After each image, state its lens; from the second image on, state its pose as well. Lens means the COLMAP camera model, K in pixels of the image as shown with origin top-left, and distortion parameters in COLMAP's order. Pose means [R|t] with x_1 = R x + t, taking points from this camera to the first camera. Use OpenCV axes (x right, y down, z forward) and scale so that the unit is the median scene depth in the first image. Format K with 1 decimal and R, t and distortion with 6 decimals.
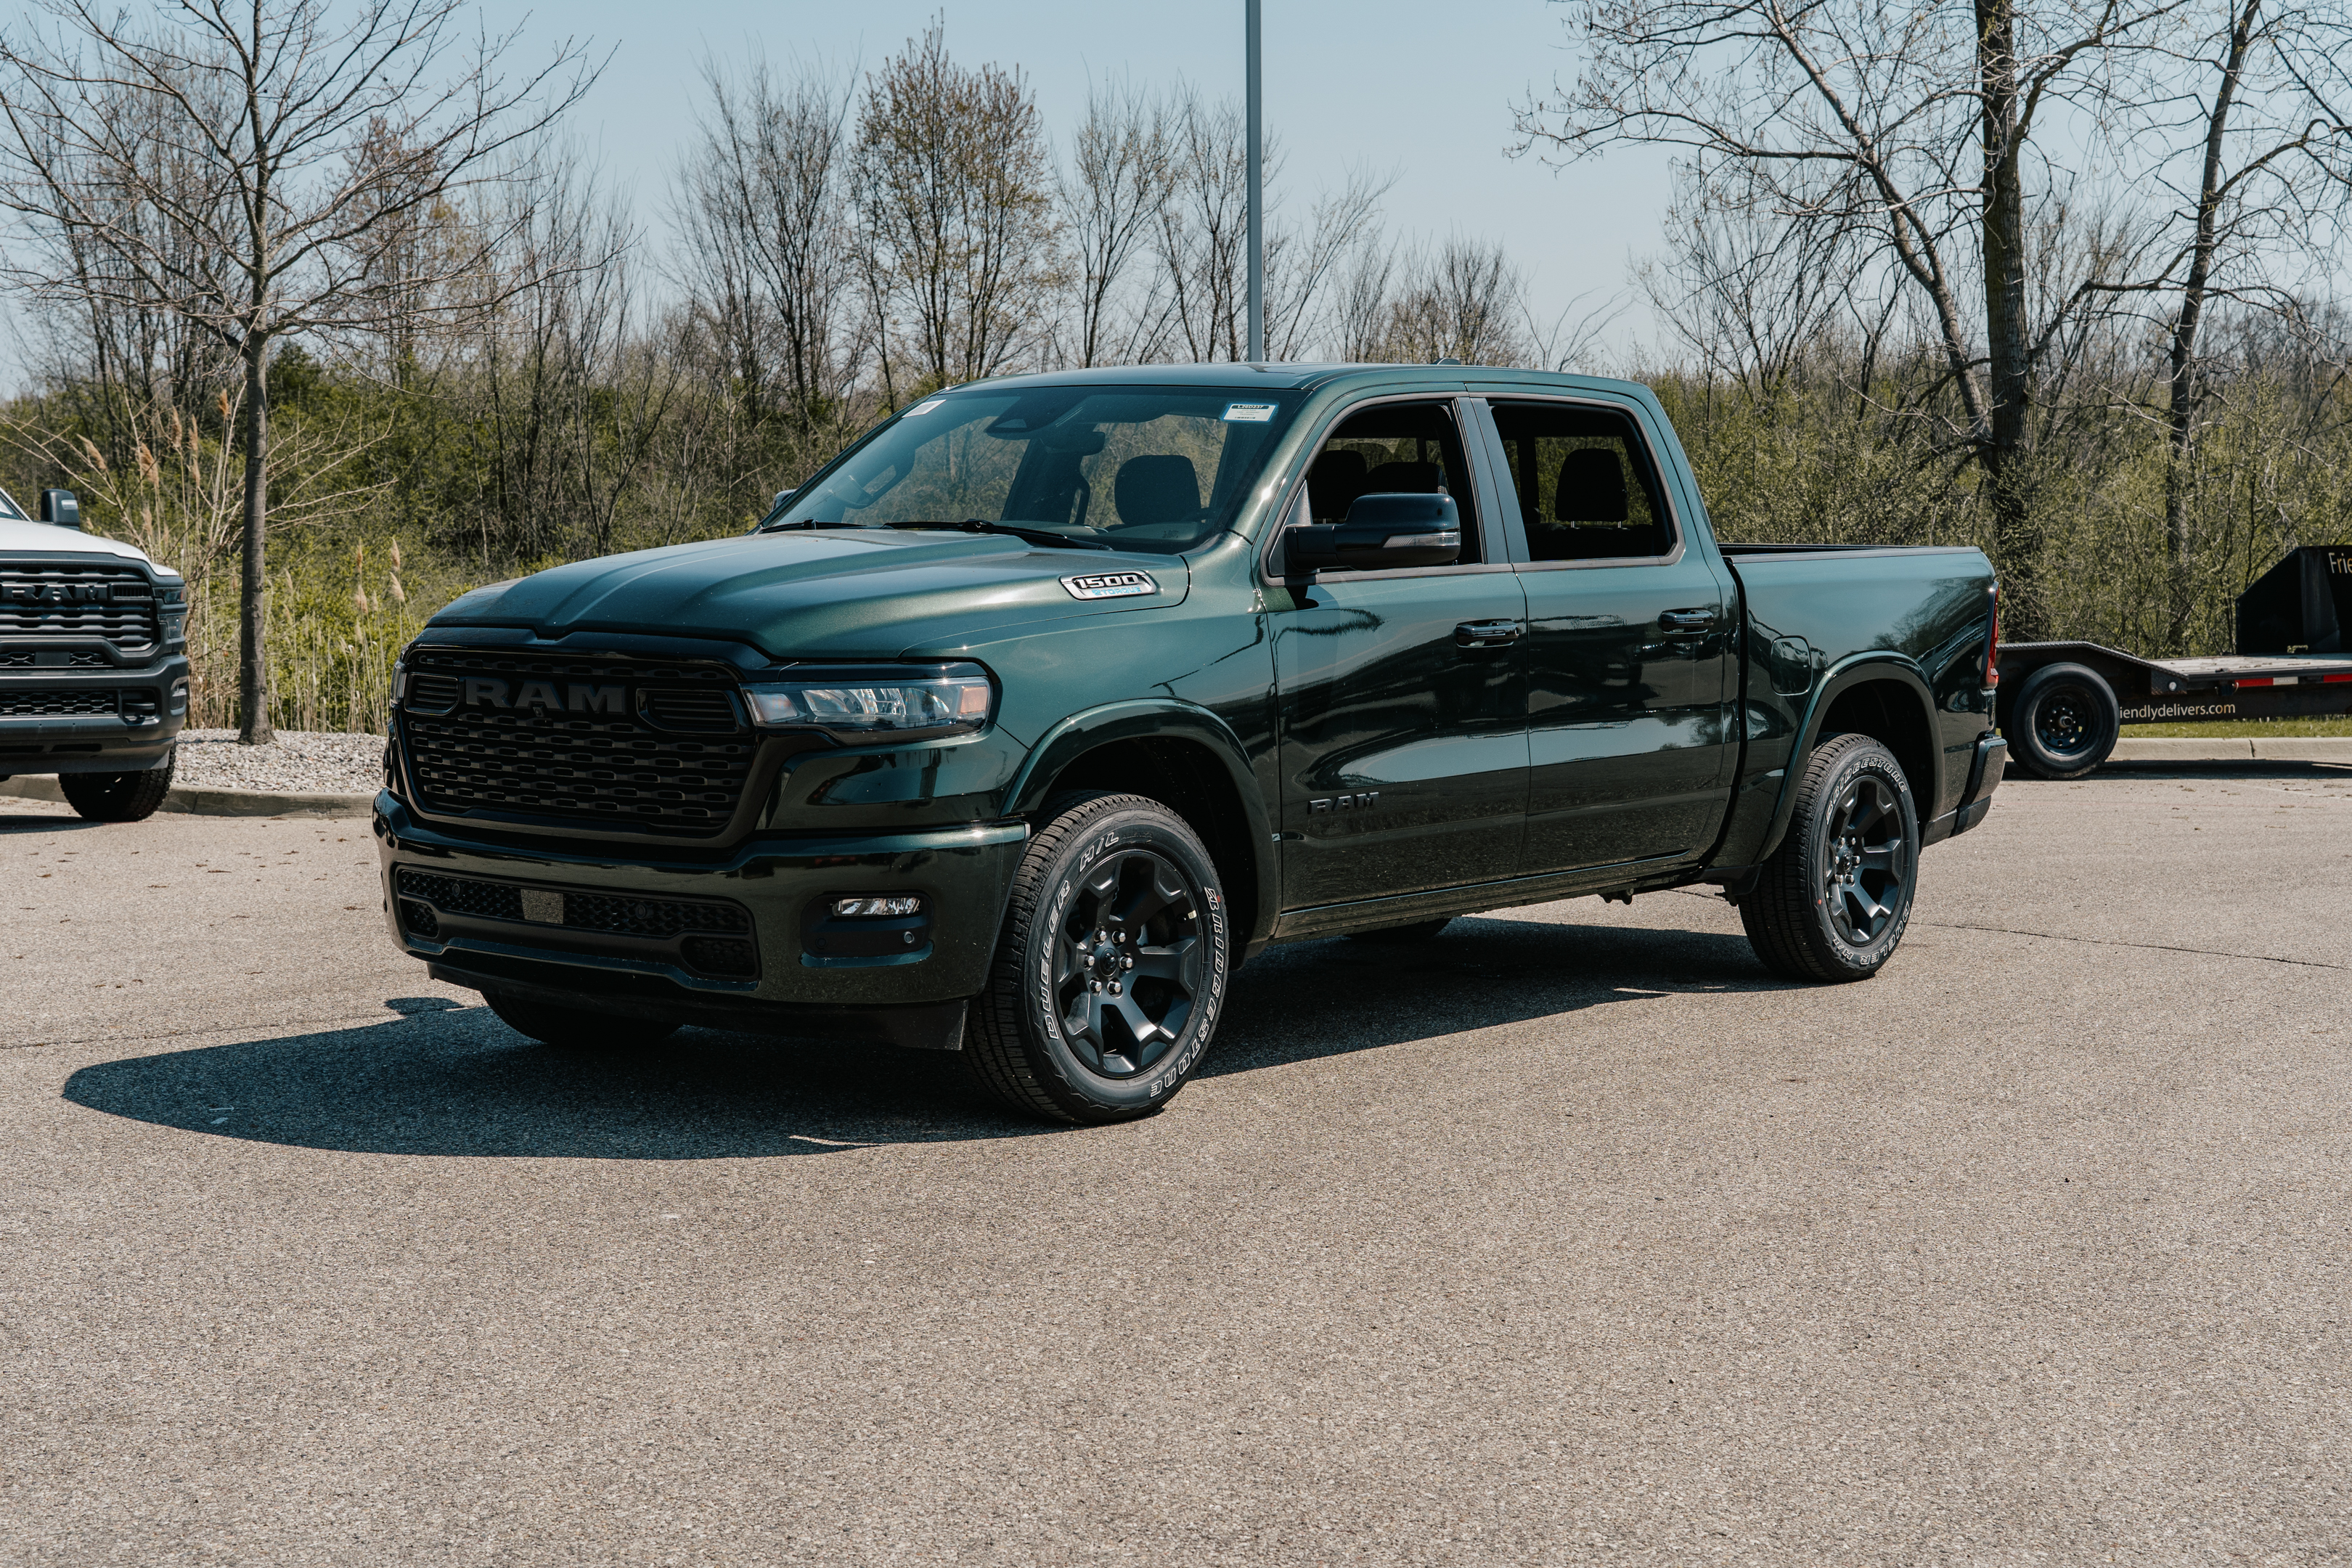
lens RADIAL K [[3429.5, 0, 1173.4], [0, 3429.5, 788.2], [0, 0, 1]] dist [-0.004827, 0.000000]
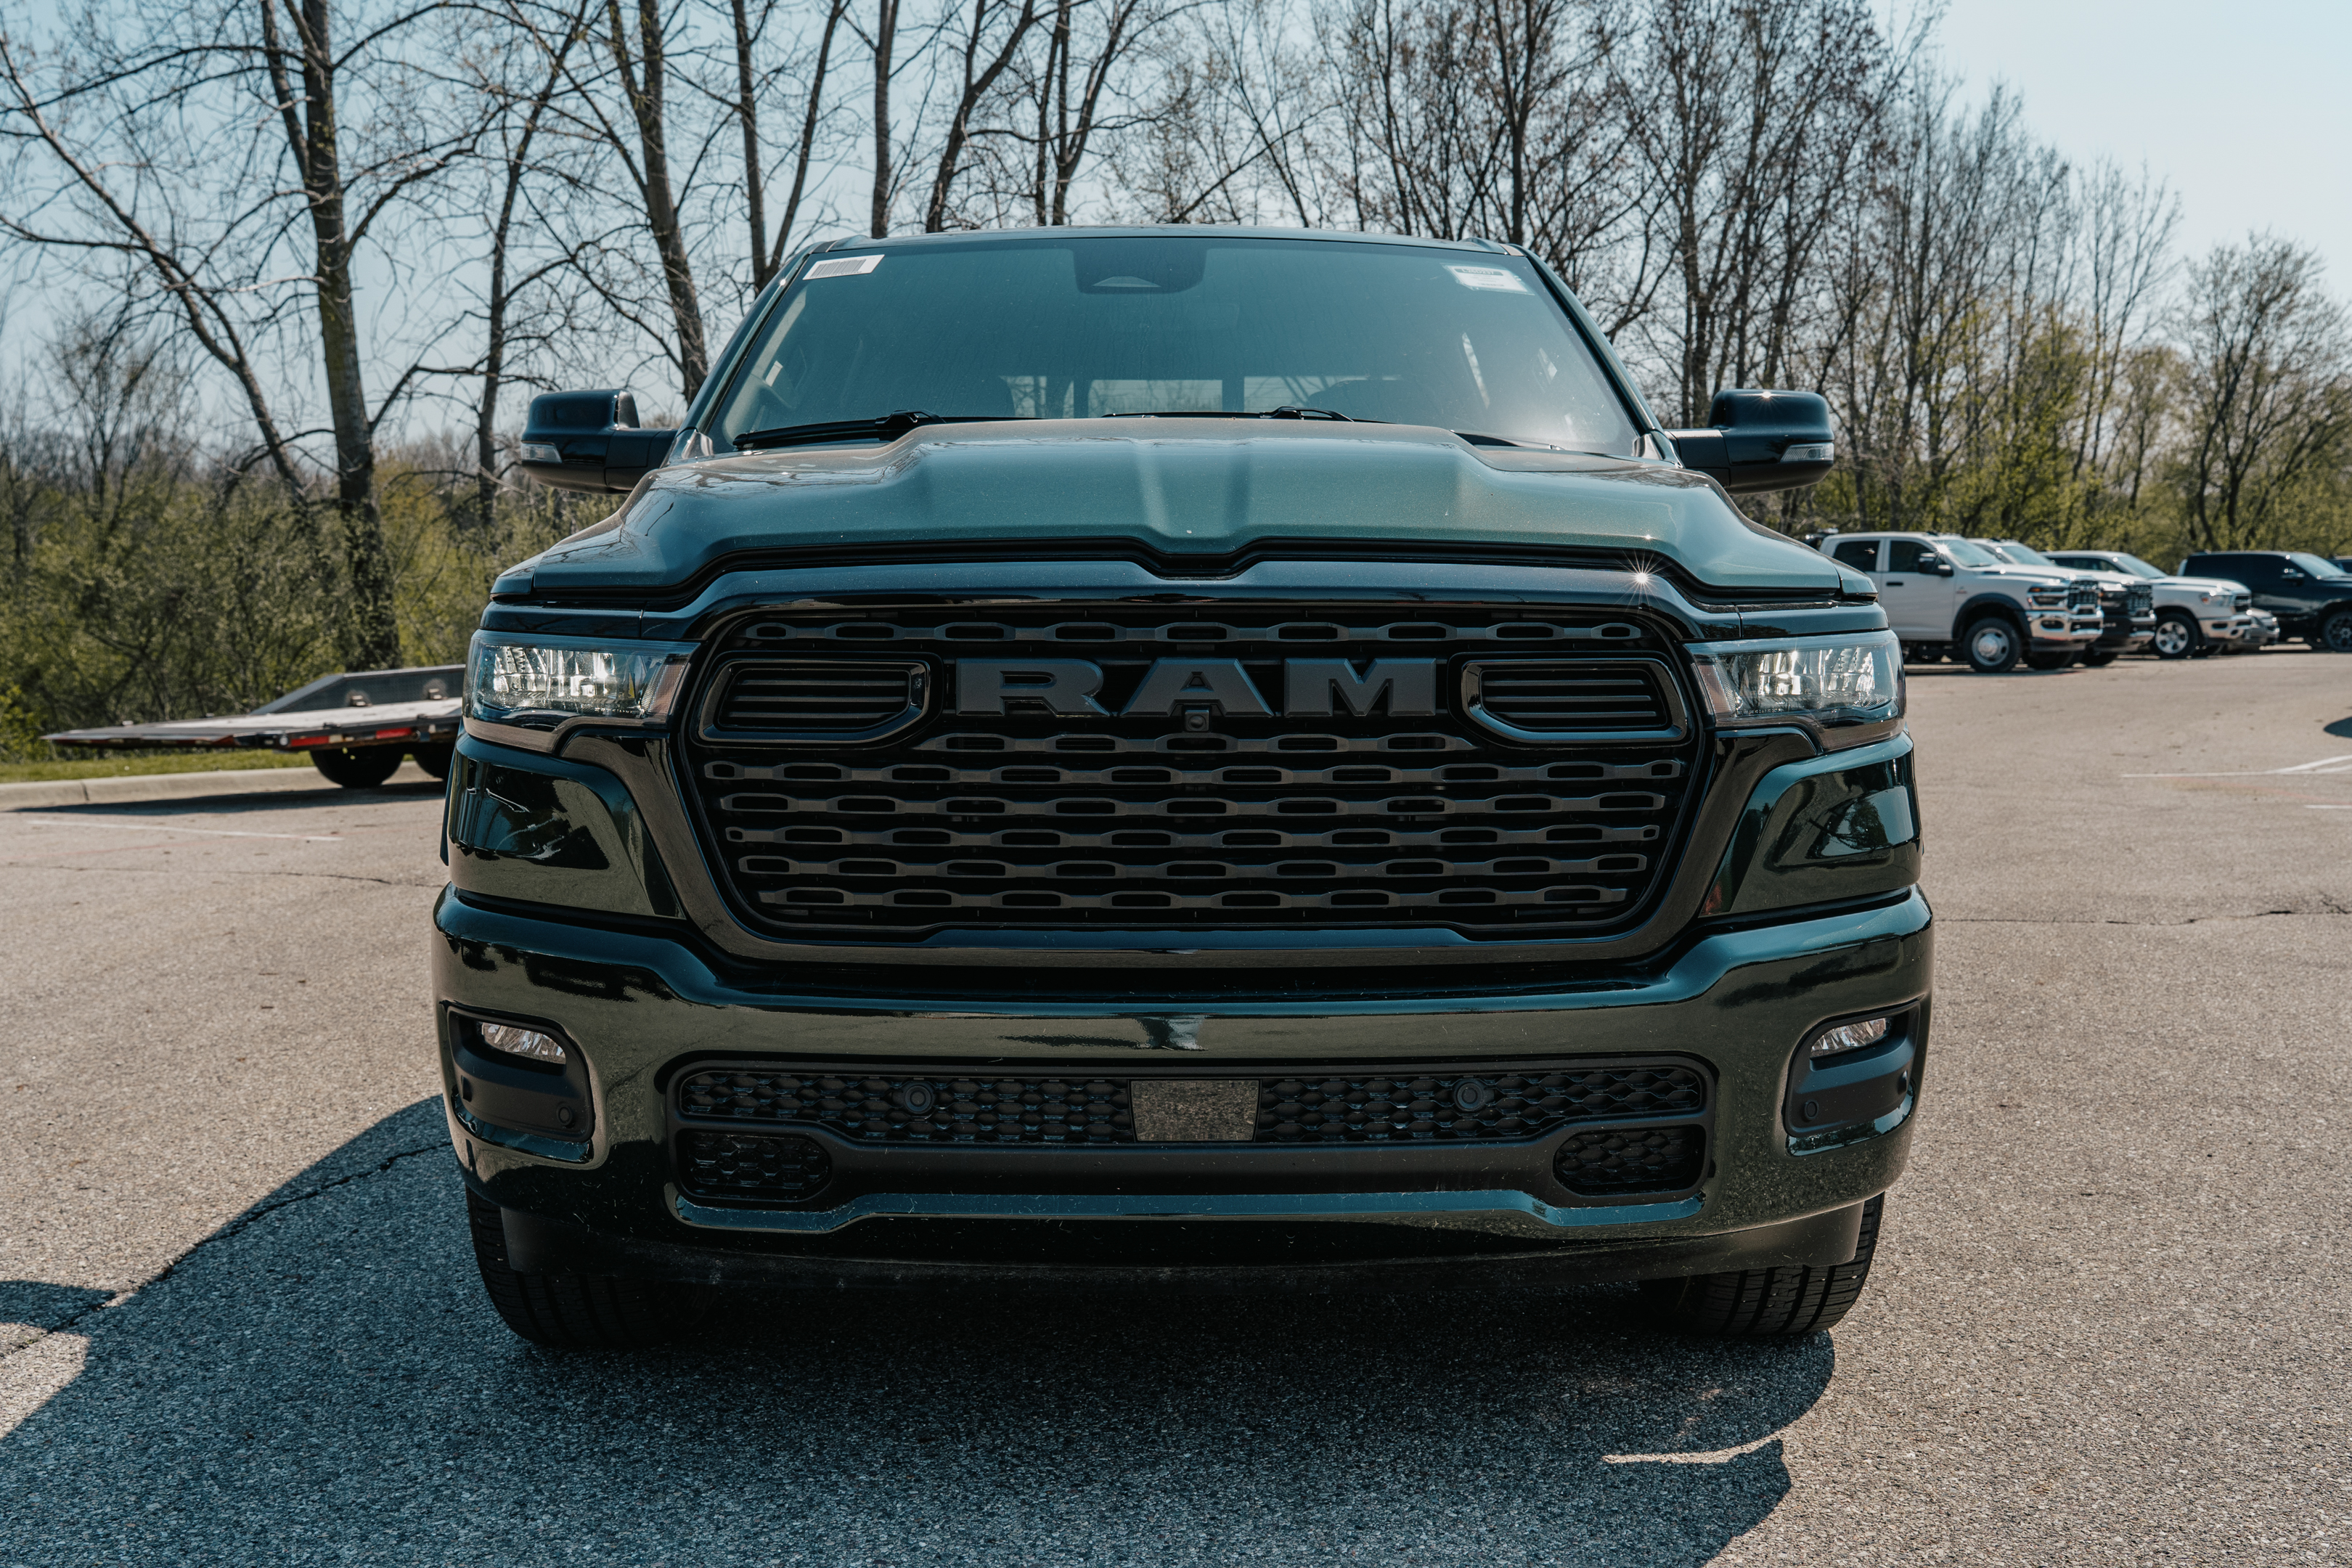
lens RADIAL K [[2562.2, 0, 1175.4], [0, 2562.2, 794.5], [0, 0, 1]] dist [-0.005463, 0.000000]
pose [[0.770337, -0.055866, 0.635185, -0.096020], [0.055989, 0.998233, 0.019895, -0.004331], [-0.635174, 0.020238, 0.772104, 0.163737]]
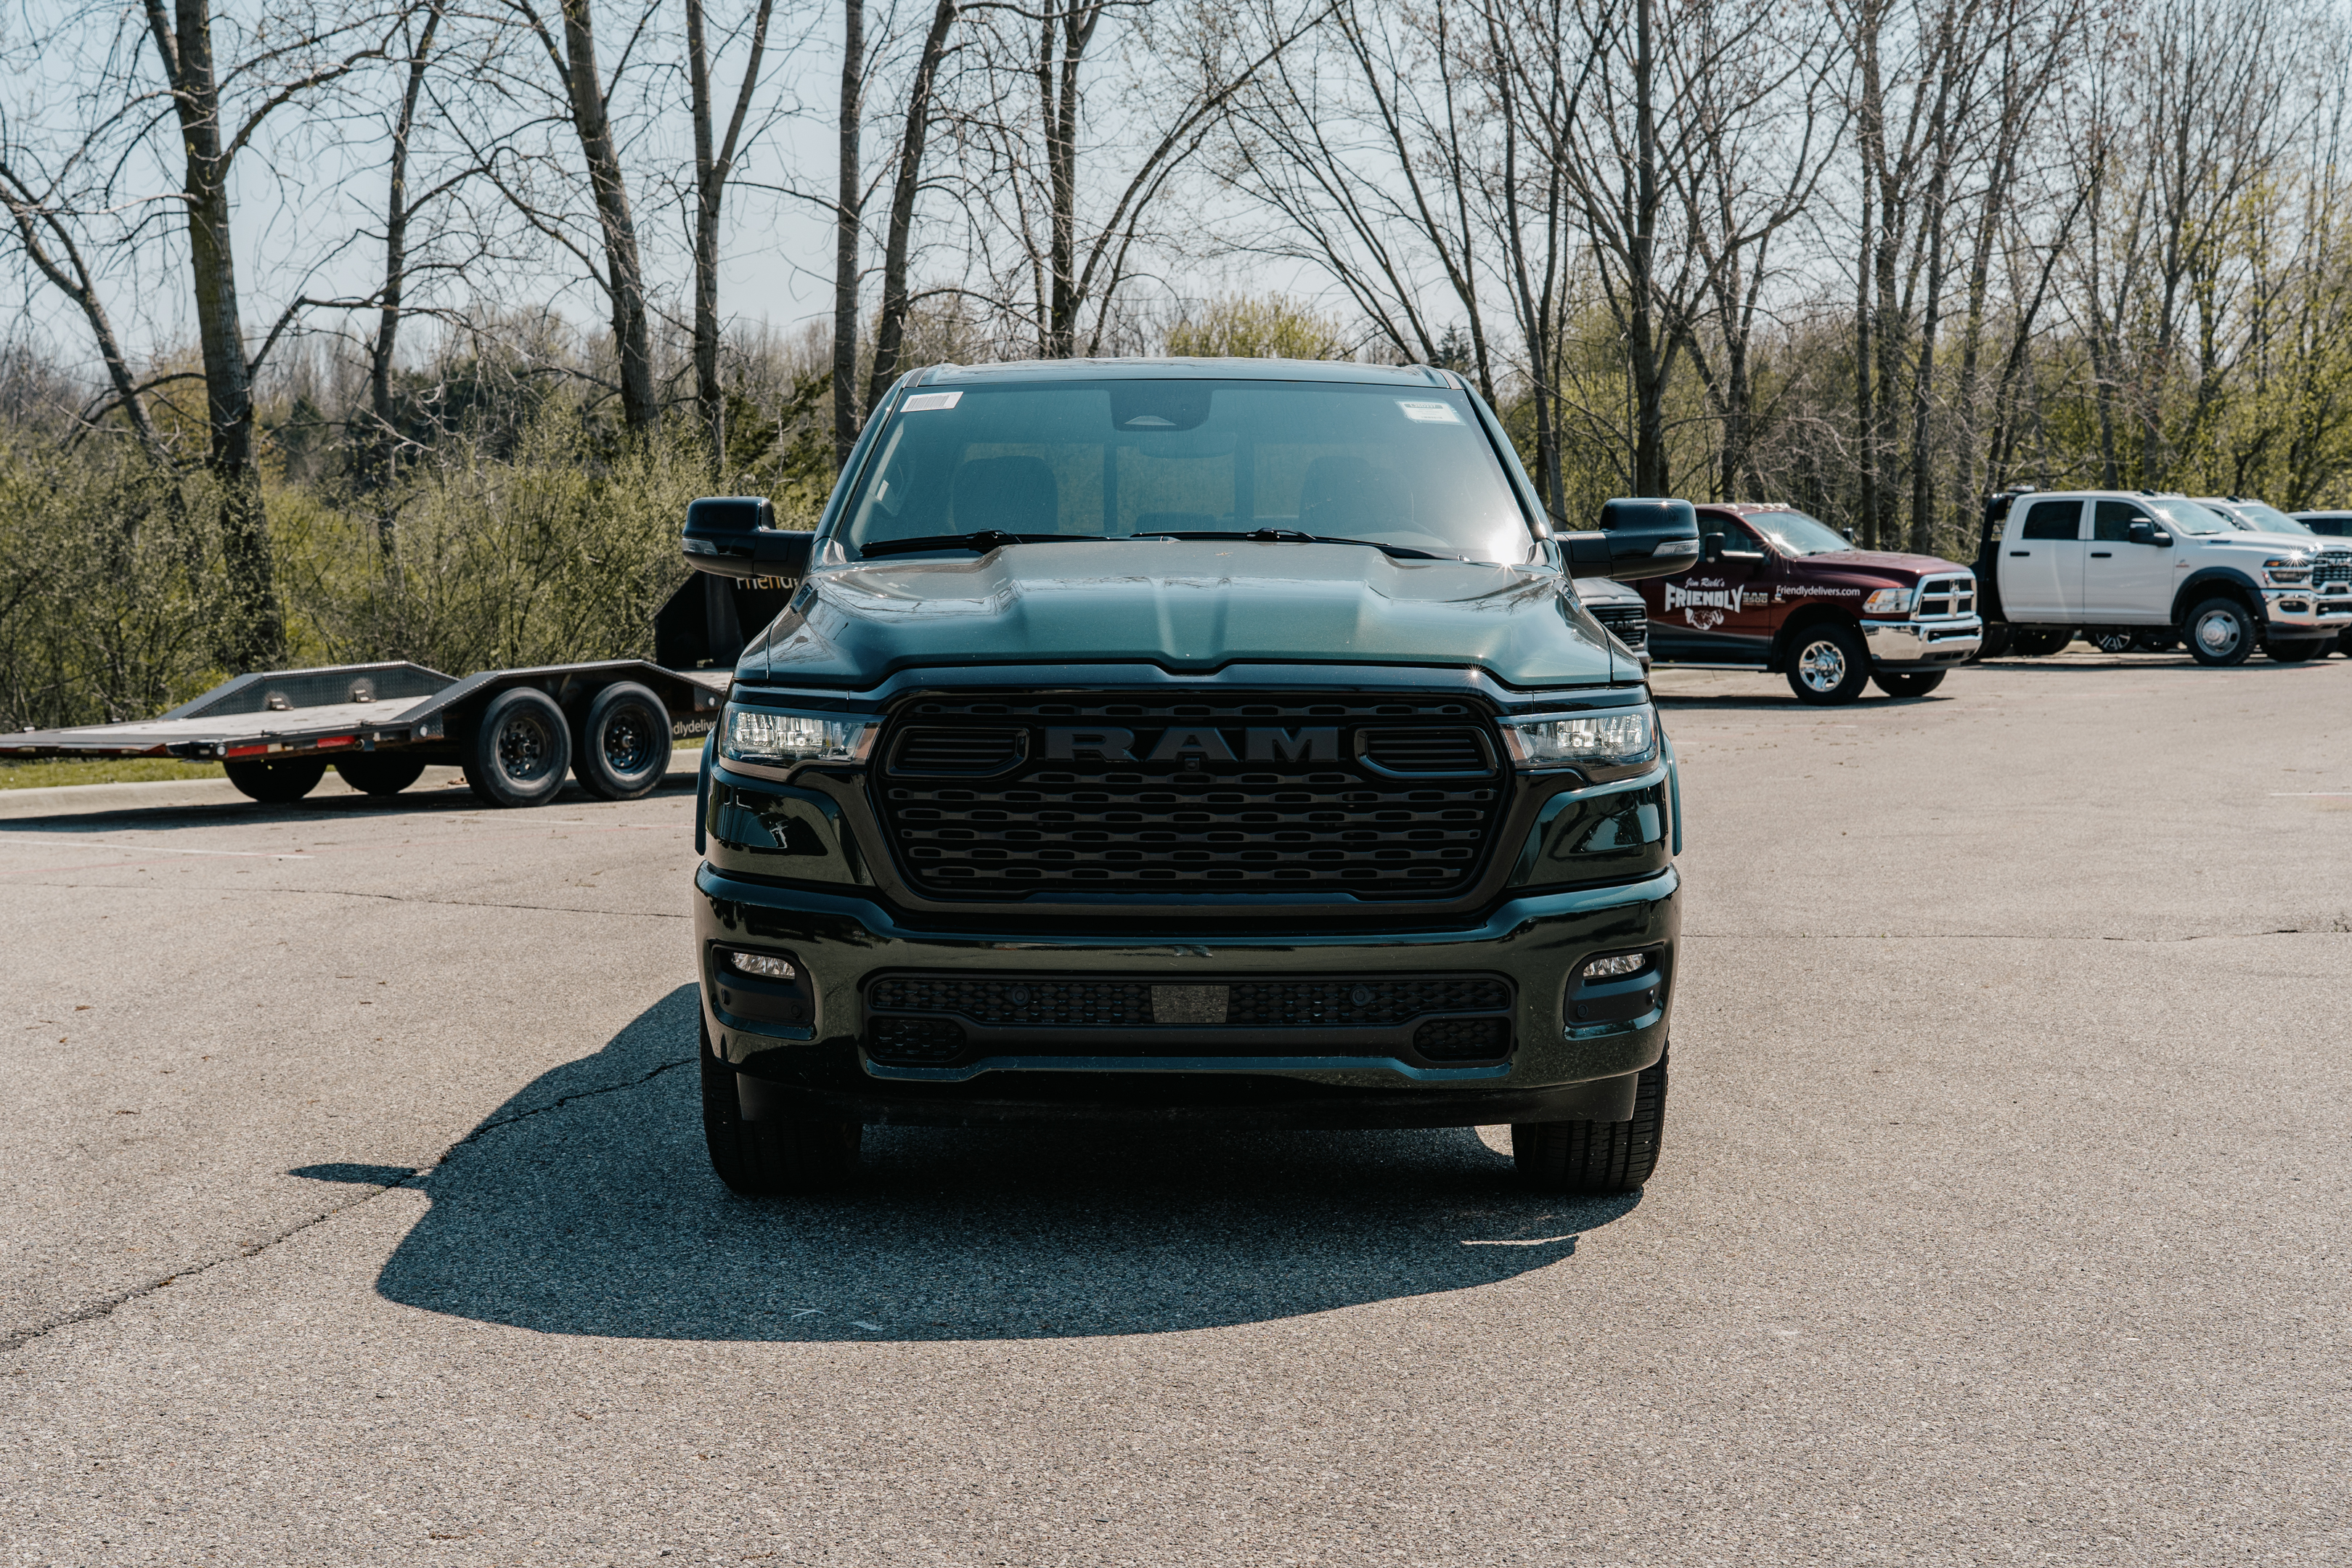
lens RADIAL K [[3429.5, 0, 1174.8], [0, 3429.5, 775.6], [0, 0, 1]] dist [-0.004827, 0.000000]
pose [[0.777987, -0.046723, 0.626540, -0.158210], [0.053382, 0.998541, 0.008178, -0.005999], [-0.626008, 0.027084, 0.779346, 0.085051]]
